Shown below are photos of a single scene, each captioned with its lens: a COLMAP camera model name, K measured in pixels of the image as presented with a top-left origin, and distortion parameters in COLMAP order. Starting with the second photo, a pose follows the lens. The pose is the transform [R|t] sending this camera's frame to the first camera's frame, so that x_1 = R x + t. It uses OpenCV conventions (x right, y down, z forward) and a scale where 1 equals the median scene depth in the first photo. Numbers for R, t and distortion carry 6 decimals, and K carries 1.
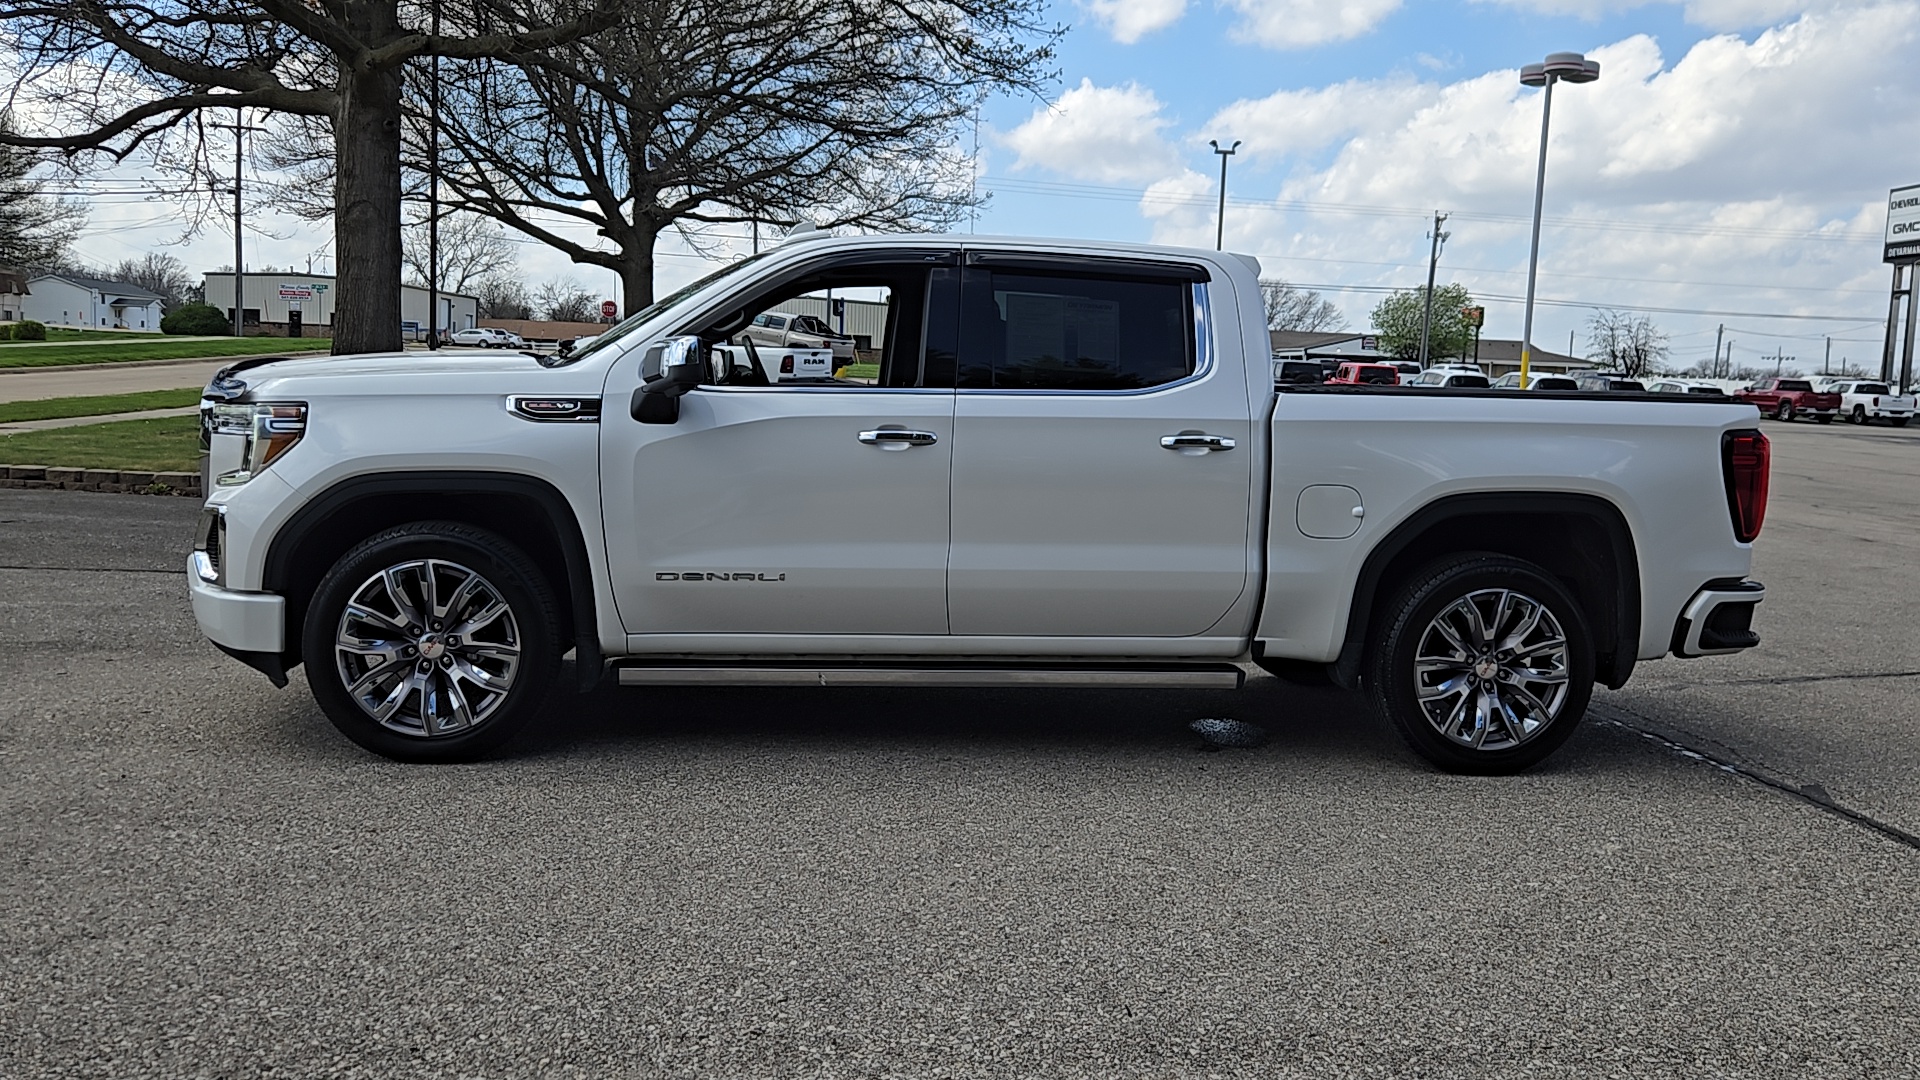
lens RADIAL K [[1609.3, 0, 954.8], [0, 1609.3, 533.1], [0, 0, 1]] dist [0.004430, -0.002368]
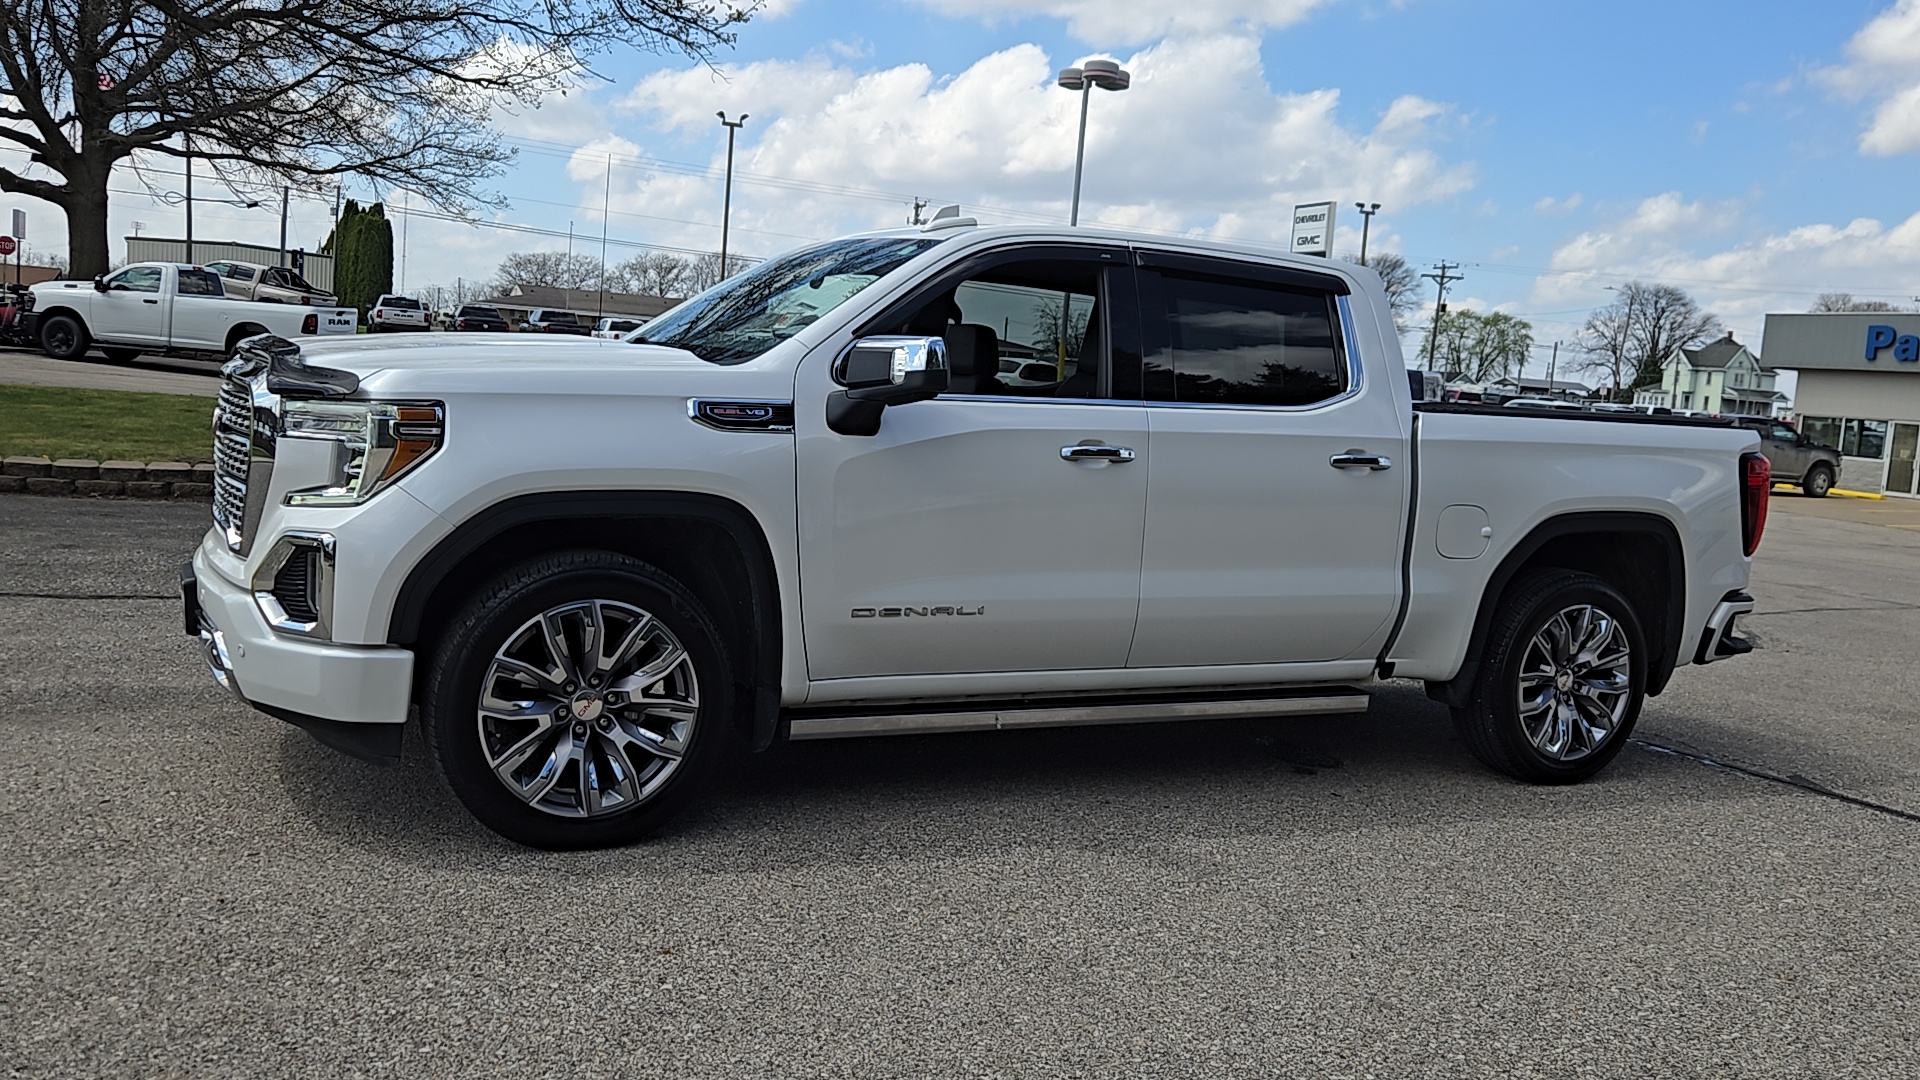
lens RADIAL K [[1609.3, 0, 963.5], [0, 1609.3, 533.5], [0, 0, 1]] dist [0.004430, -0.002368]
pose [[0.938707, -0.003638, 0.344698, -0.396098], [-0.002666, 0.999838, 0.017810, -0.028910], [-0.344707, -0.017637, 0.938545, 0.164667]]
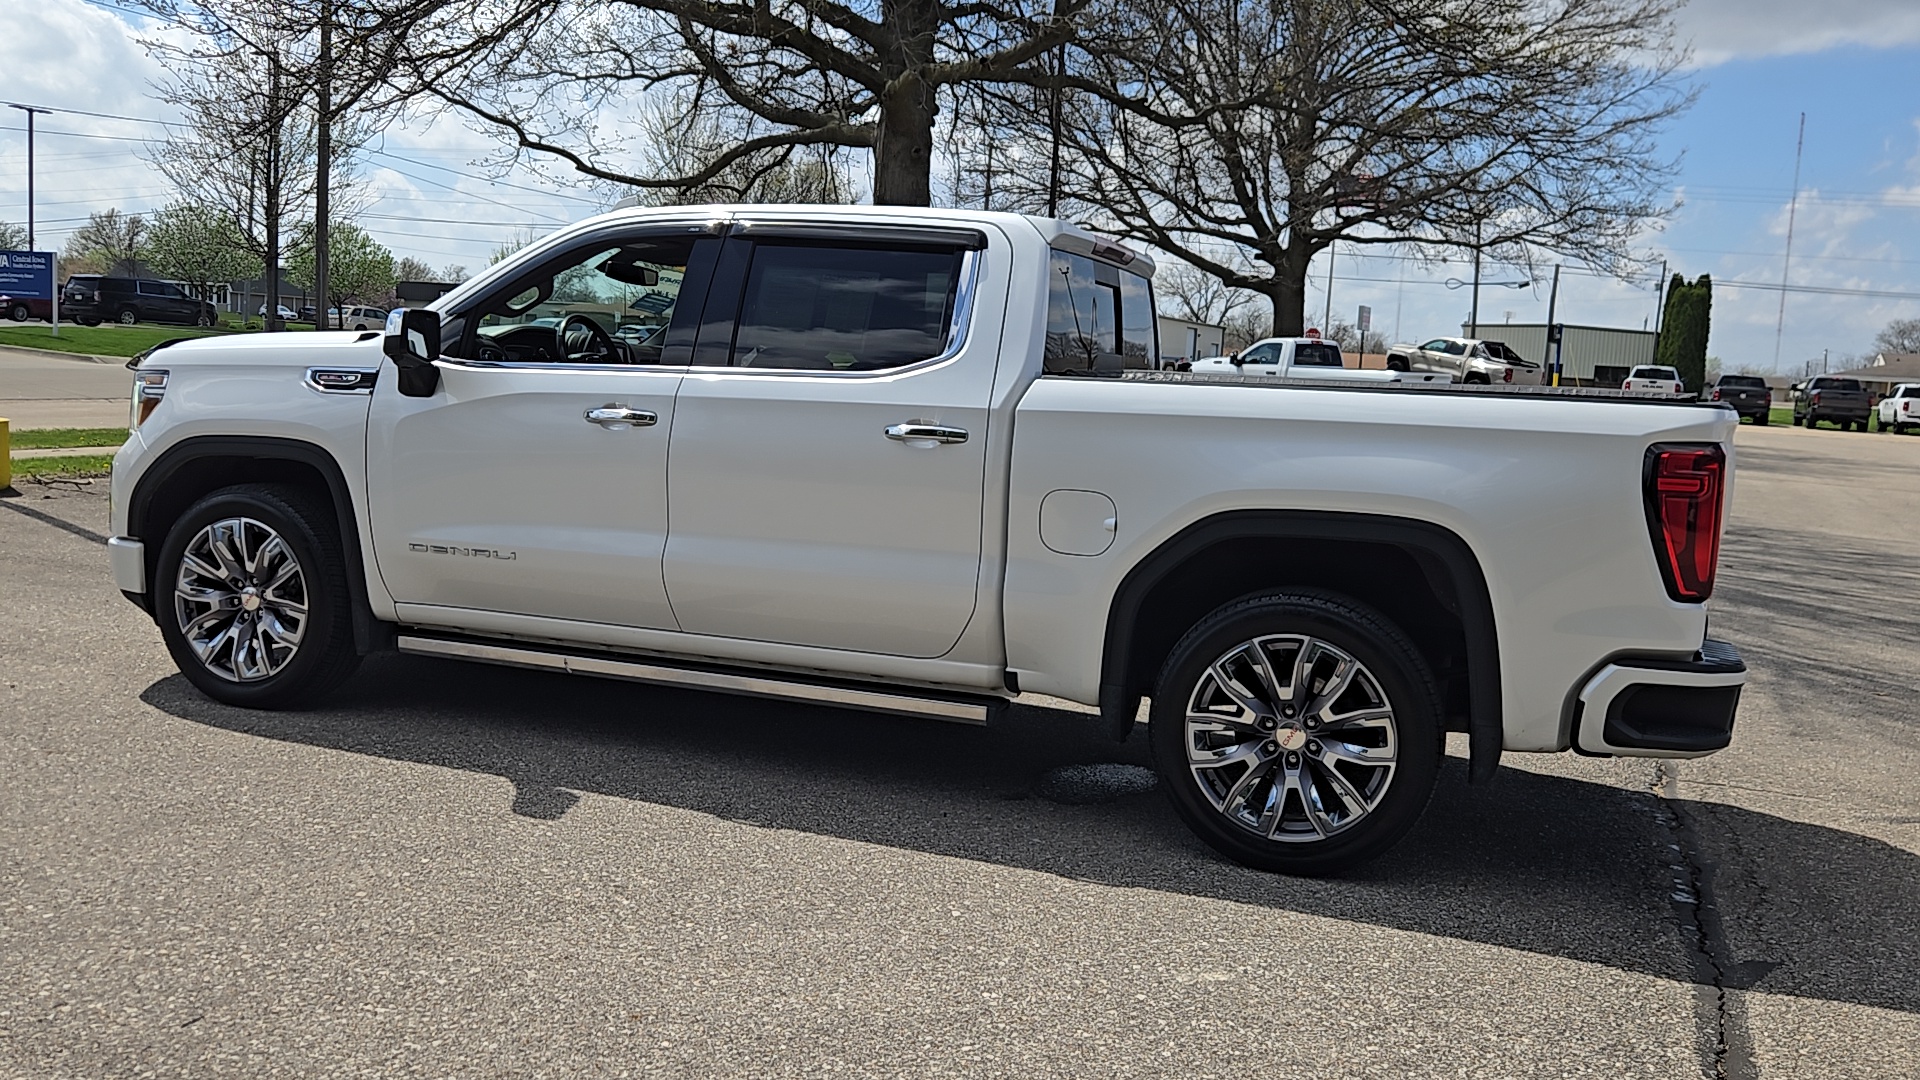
lens RADIAL K [[1609.3, 0, 950.5], [0, 1609.3, 540.2], [0, 0, 1]] dist [0.004430, -0.002368]
pose [[0.889475, 0.058762, -0.453189, 0.538917], [-0.065522, 0.997851, 0.000784, -0.000735], [0.452261, 0.028997, 0.891414, 0.231398]]
